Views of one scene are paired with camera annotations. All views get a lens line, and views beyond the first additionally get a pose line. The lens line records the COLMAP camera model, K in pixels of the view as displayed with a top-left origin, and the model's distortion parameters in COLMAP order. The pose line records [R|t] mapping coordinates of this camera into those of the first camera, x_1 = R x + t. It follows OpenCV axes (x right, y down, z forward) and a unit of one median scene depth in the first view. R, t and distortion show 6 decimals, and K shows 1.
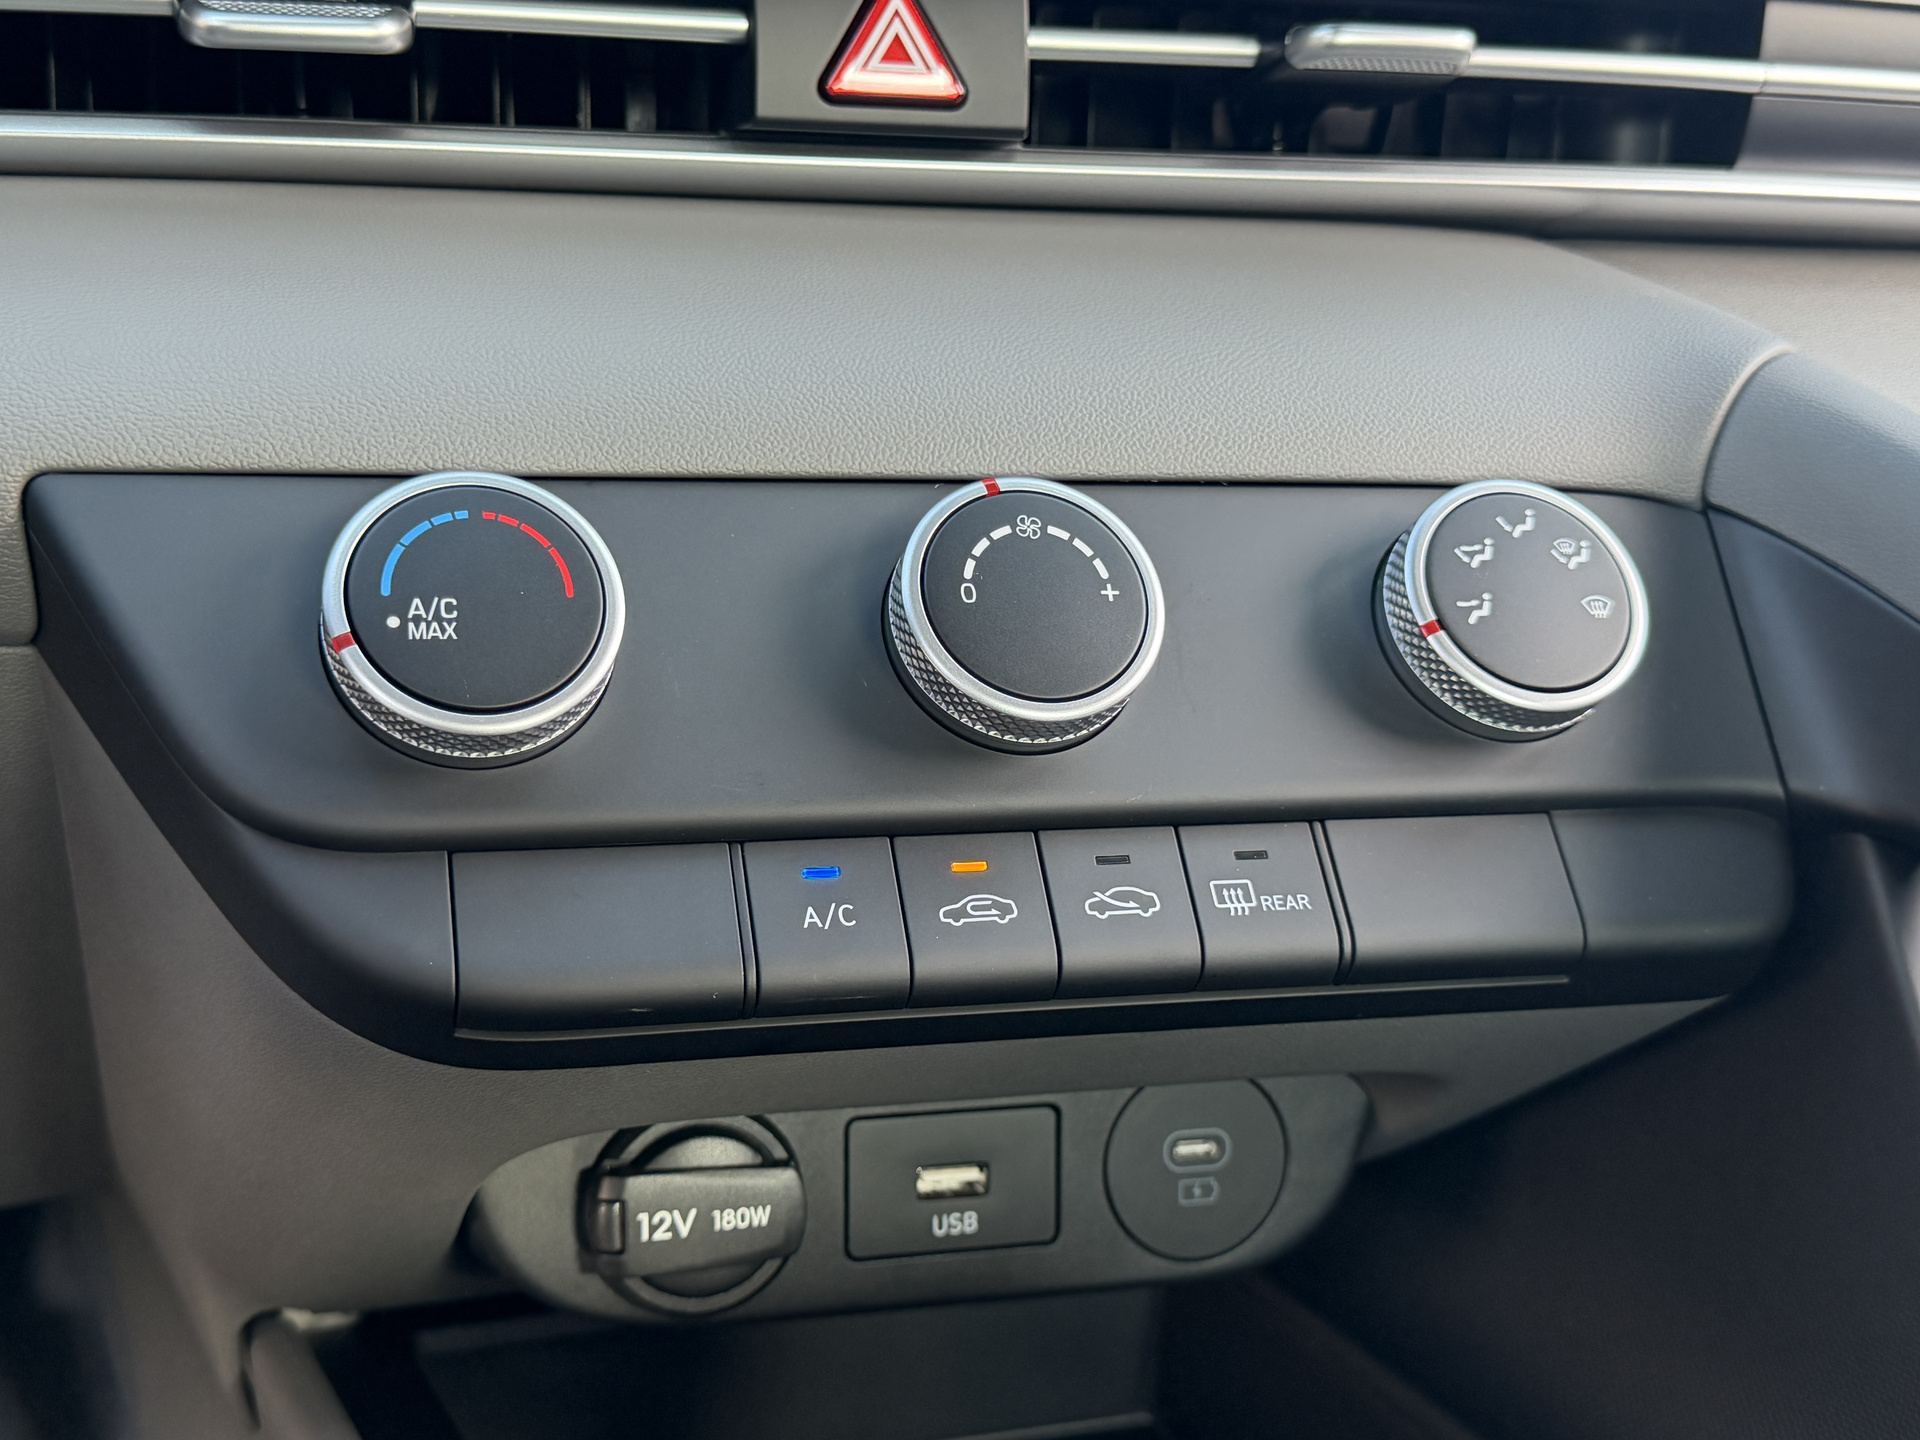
lens RADIAL K [[2305.7, 0, 932.3], [0, 2305.7, 724.6], [0, 0, 1]] dist [0.198119, -0.499874]
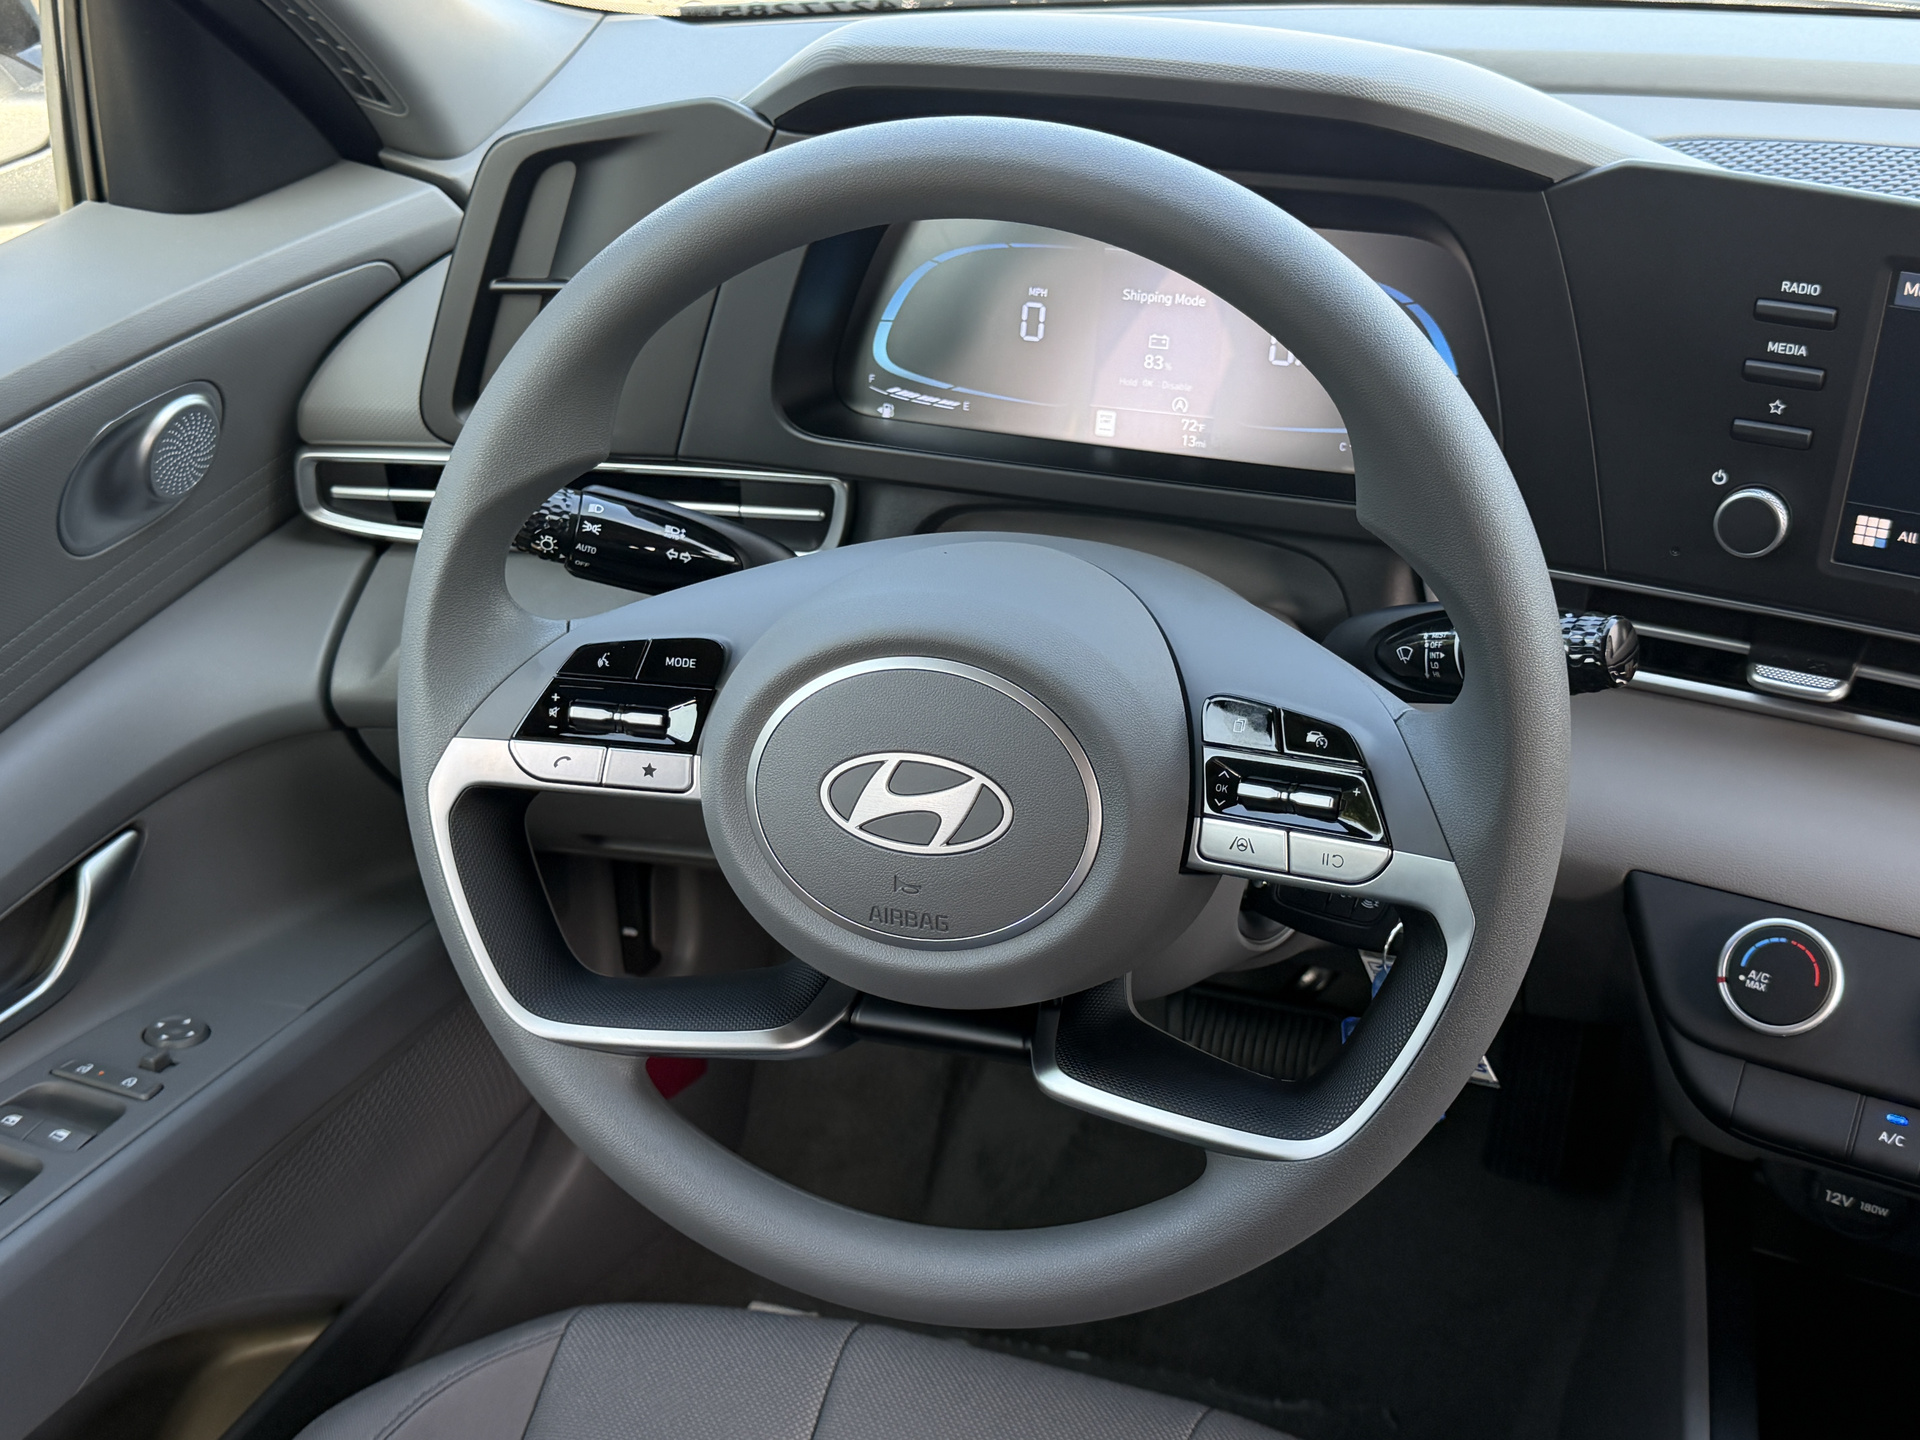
lens RADIAL K [[2252.3, 0, 960.0], [0, 2252.3, 720.0], [0, 0, 1]] dist [0.188087, -0.483942]
pose [[0.729717, 0.289720, -0.619335, 0.554583], [-0.139145, 0.949760, 0.280346, -0.800248], [0.669442, -0.118396, 0.733369, -1.255265]]
